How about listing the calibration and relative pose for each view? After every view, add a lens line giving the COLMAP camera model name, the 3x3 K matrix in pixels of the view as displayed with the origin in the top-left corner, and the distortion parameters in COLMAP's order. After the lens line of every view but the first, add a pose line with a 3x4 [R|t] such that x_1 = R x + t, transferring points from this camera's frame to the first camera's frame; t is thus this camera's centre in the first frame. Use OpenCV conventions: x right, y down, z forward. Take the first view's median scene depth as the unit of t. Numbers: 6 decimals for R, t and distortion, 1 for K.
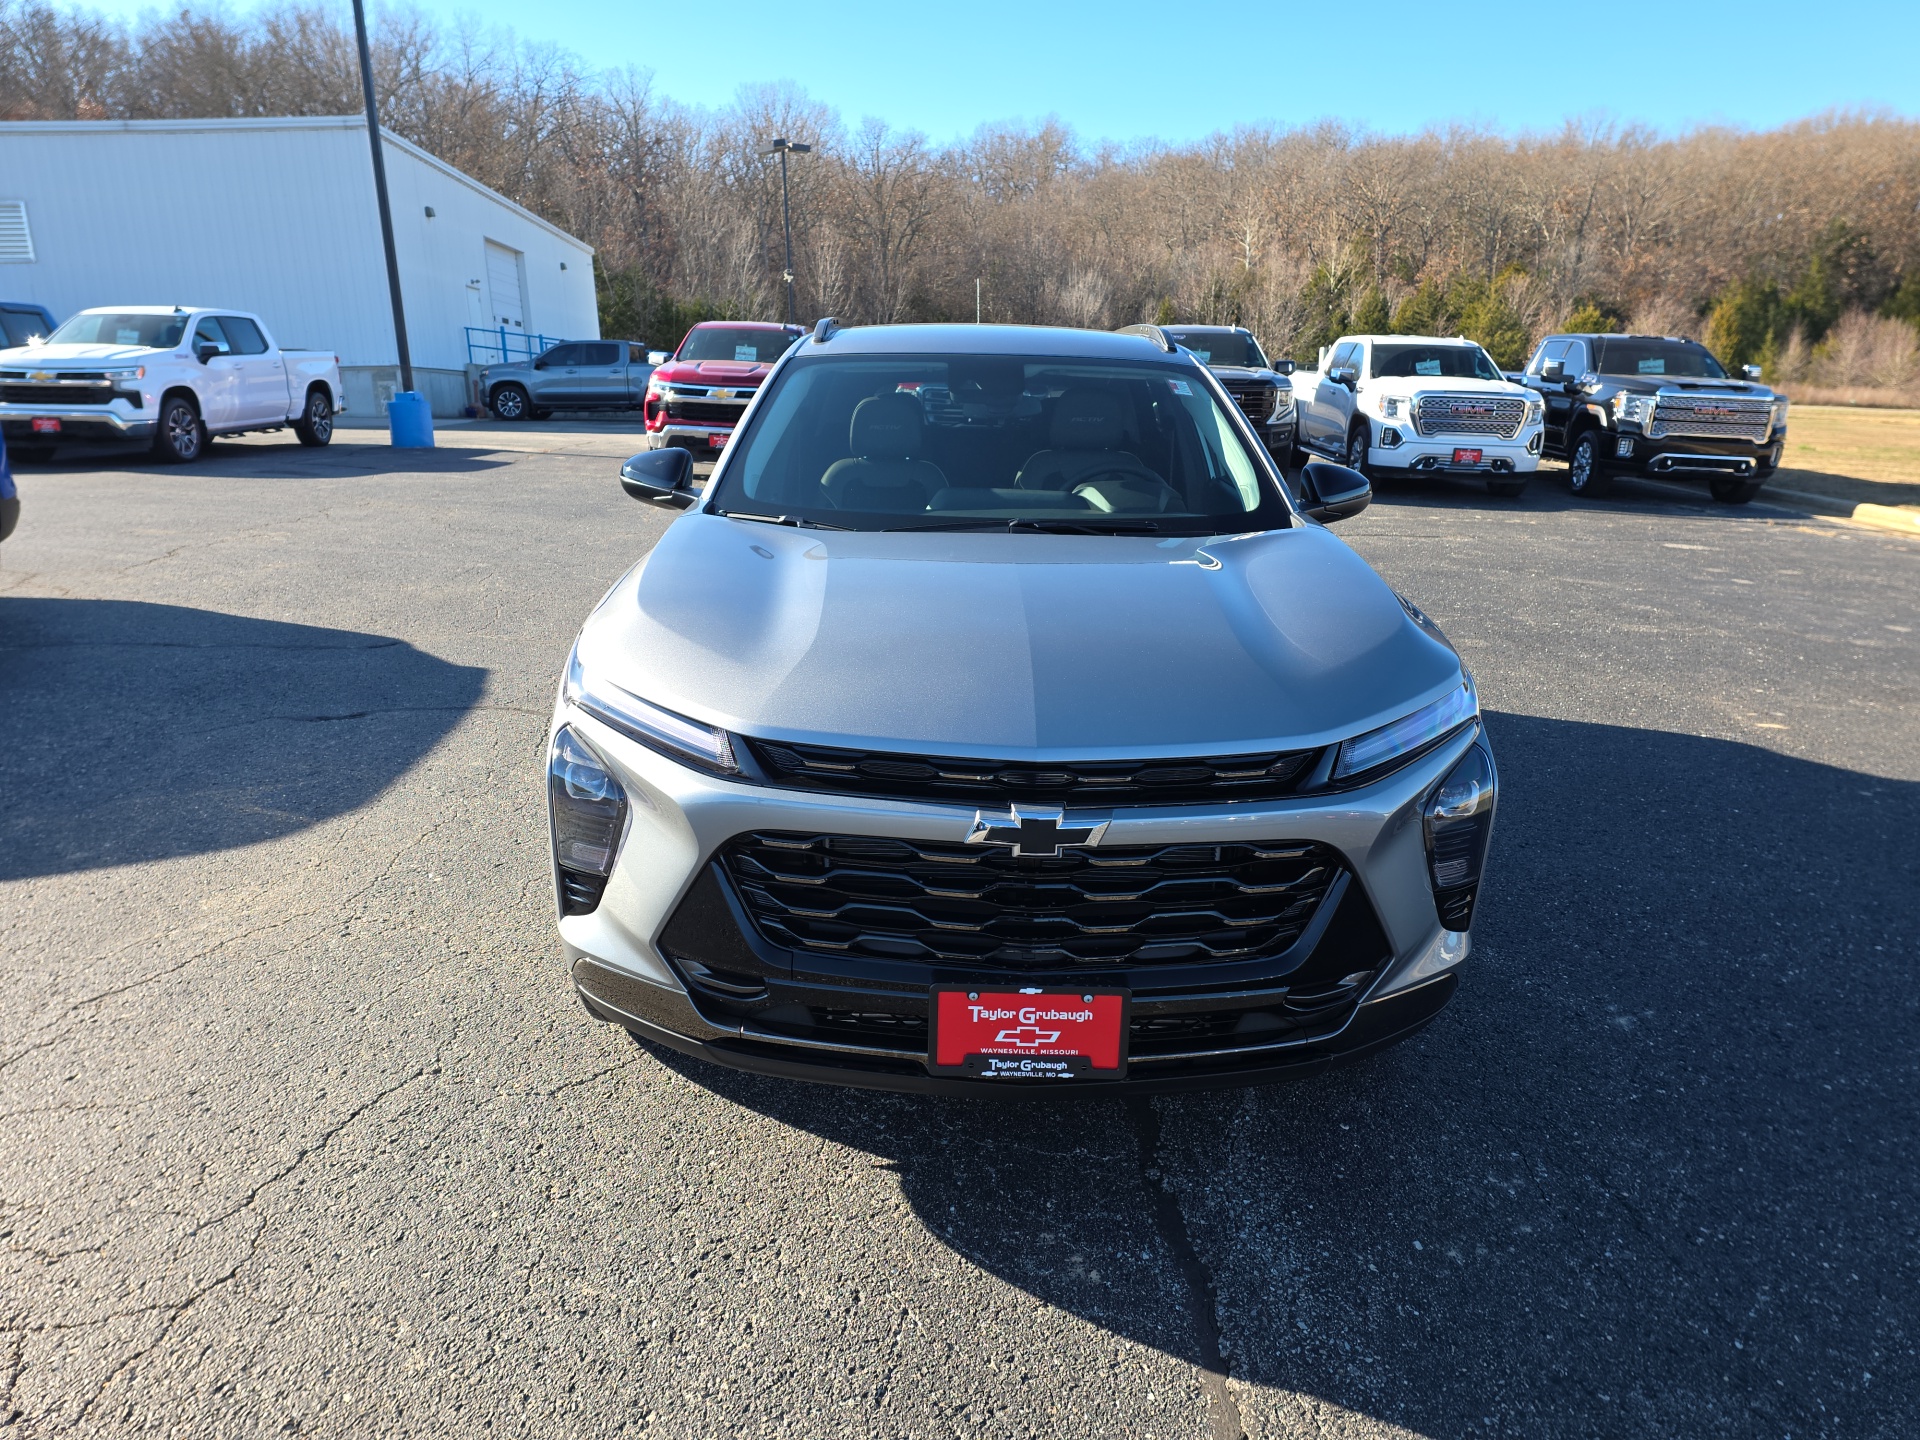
lens RADIAL K [[1298.2, 0, 957.3], [0, 1298.2, 720.4], [0, 0, 1]] dist [0.084618, -0.068205]
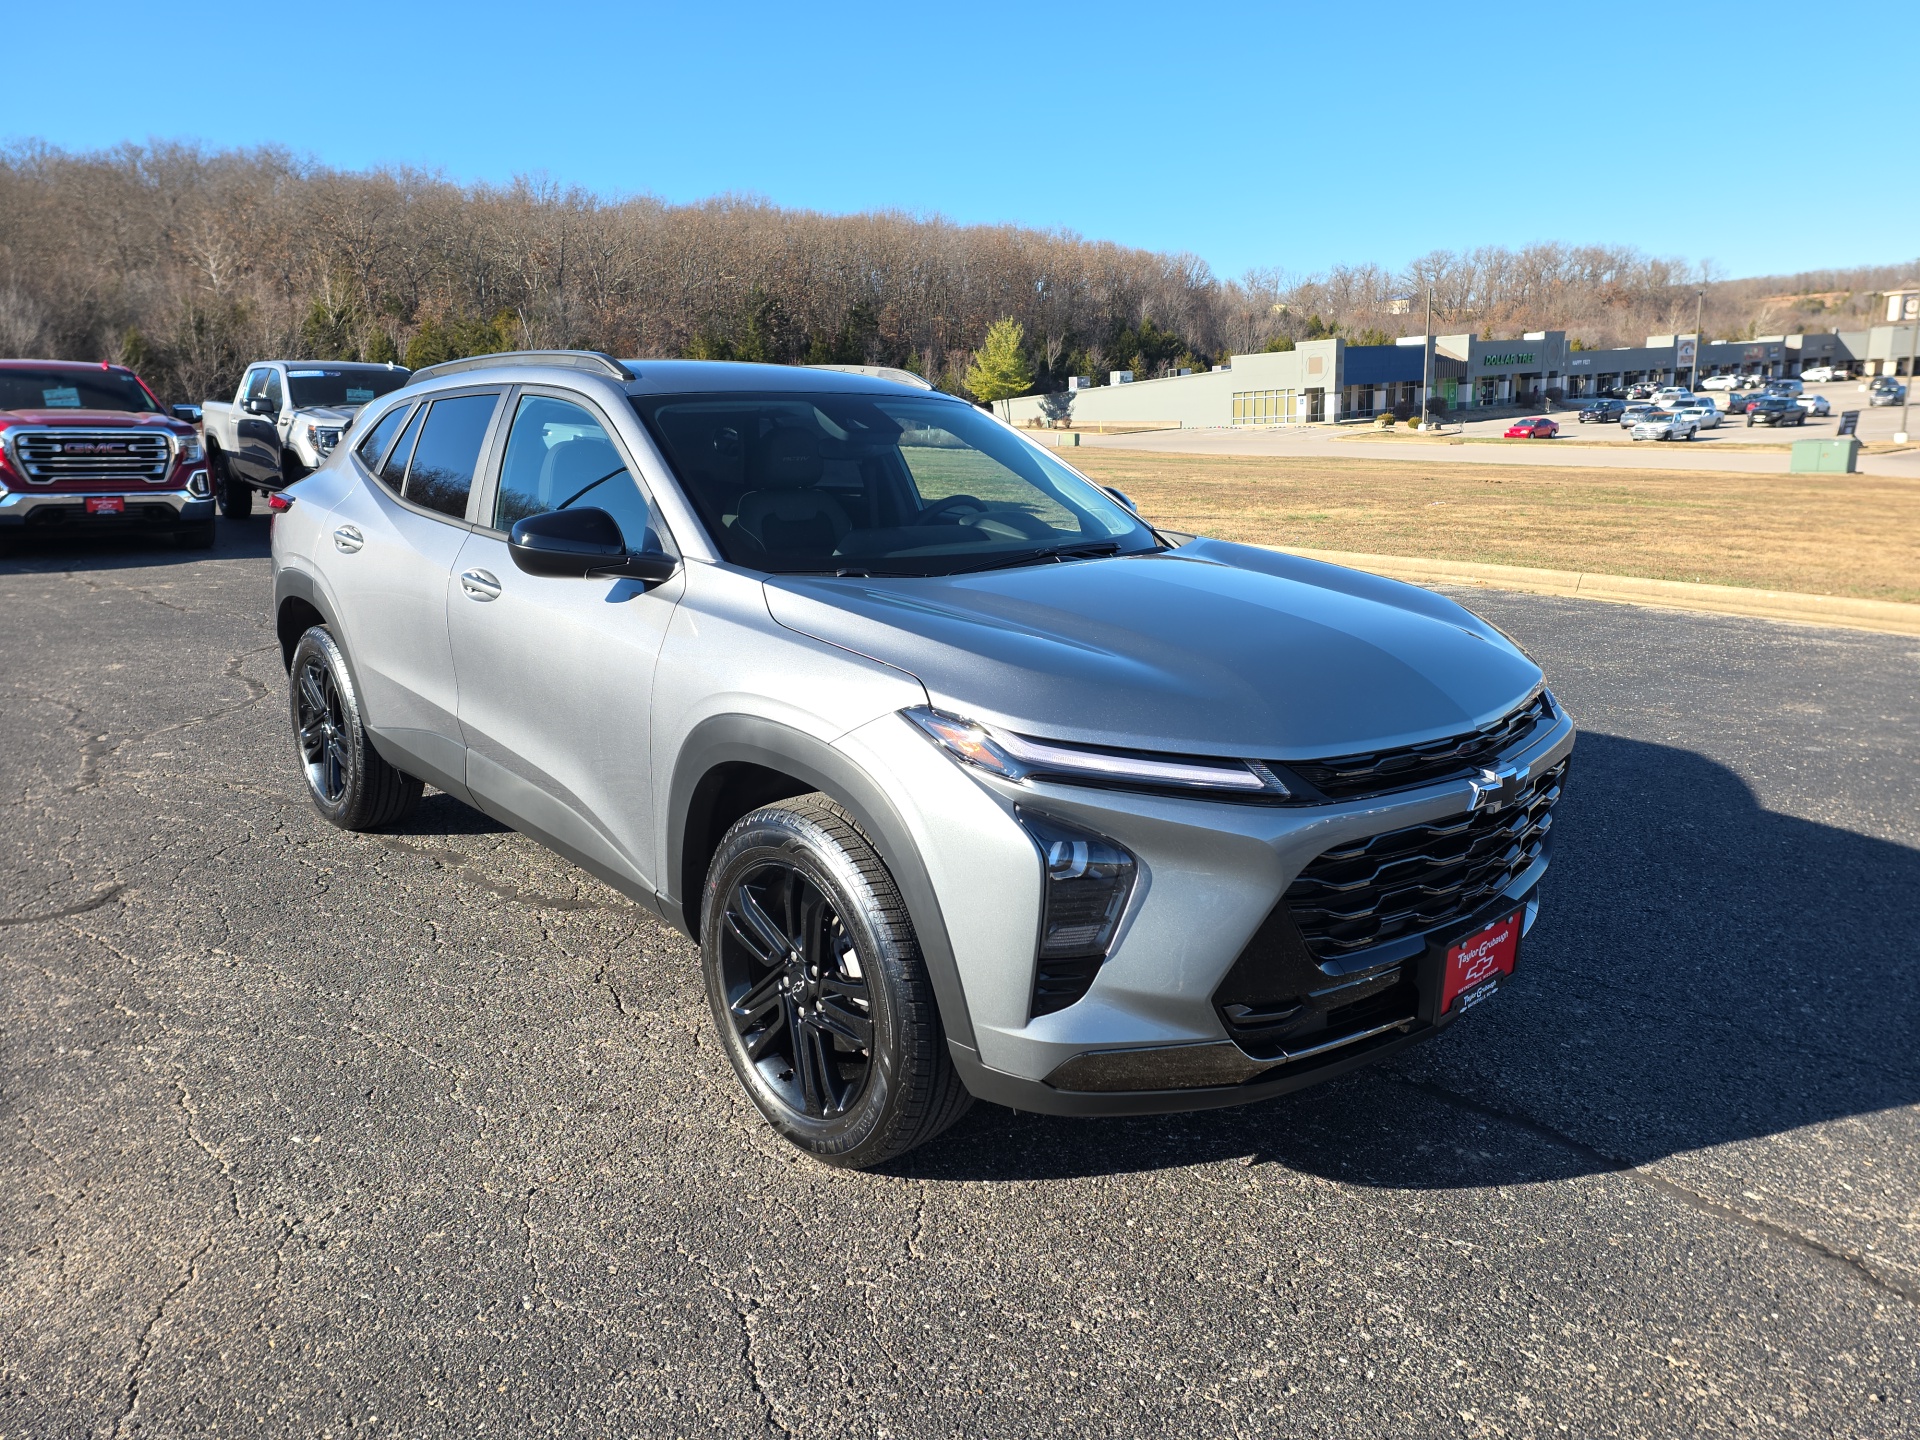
lens RADIAL K [[1307.2, 0, 948.1], [0, 1307.2, 719.8], [0, 0, 1]] dist [0.088899, -0.088389]
pose [[0.729743, -0.170504, 0.662120, -0.086152], [0.190980, 0.980693, 0.042055, -0.009549], [-0.656507, 0.095762, 0.748217, 0.033350]]
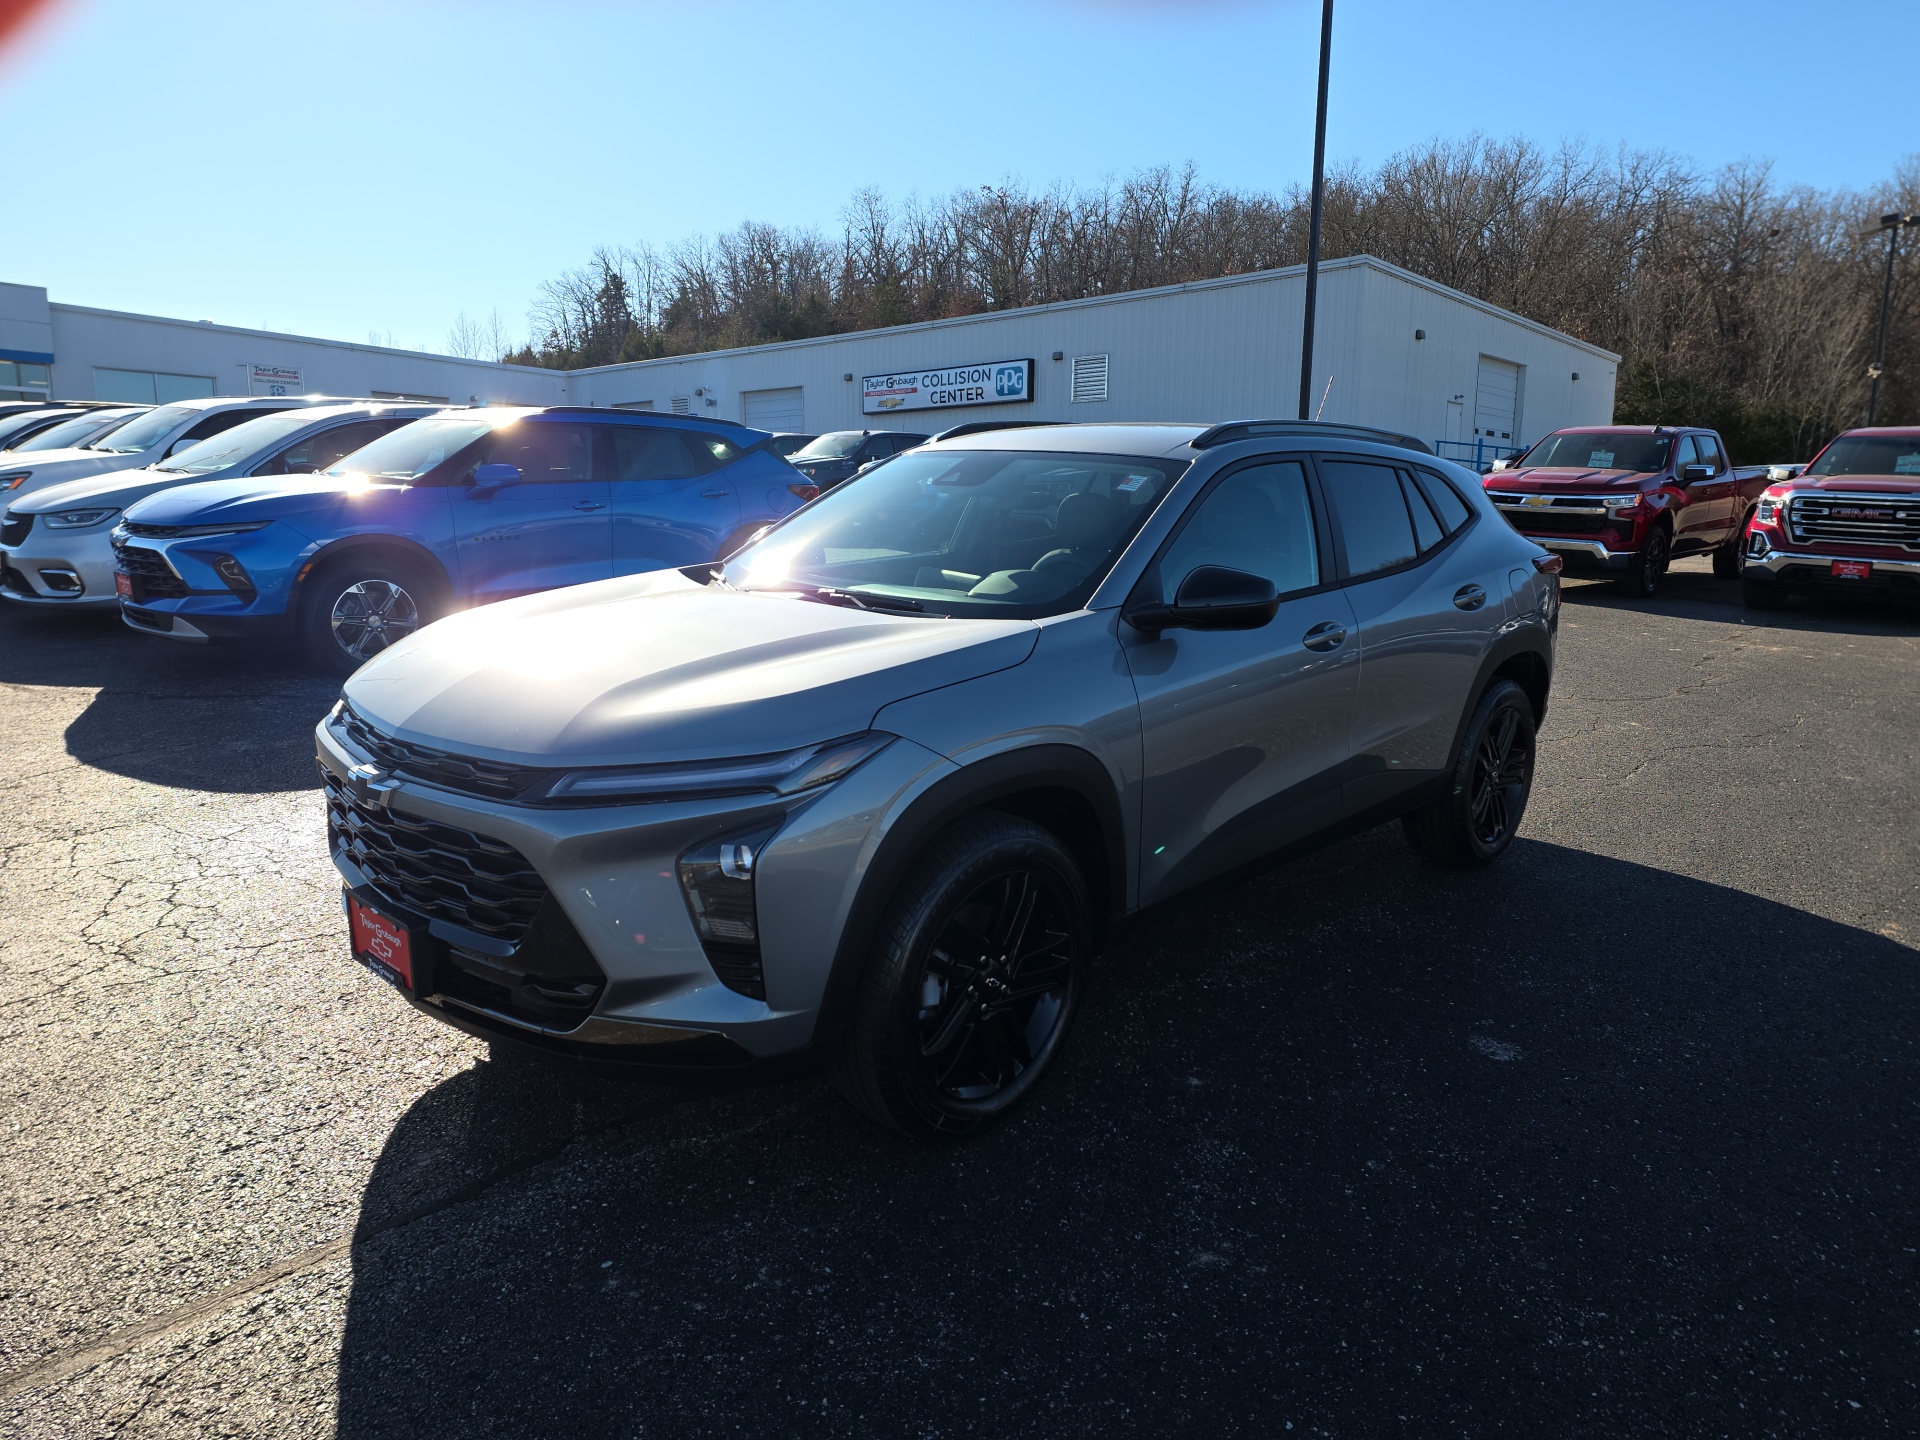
lens RADIAL K [[1307.2, 0, 948.1], [0, 1307.2, 719.8], [0, 0, 1]] dist [0.088899, -0.088389]
pose [[0.691167, 0.137331, -0.709527, 0.114400], [-0.197113, 0.980378, -0.002257, -0.007347], [0.695295, 0.141417, 0.704674, 0.035597]]
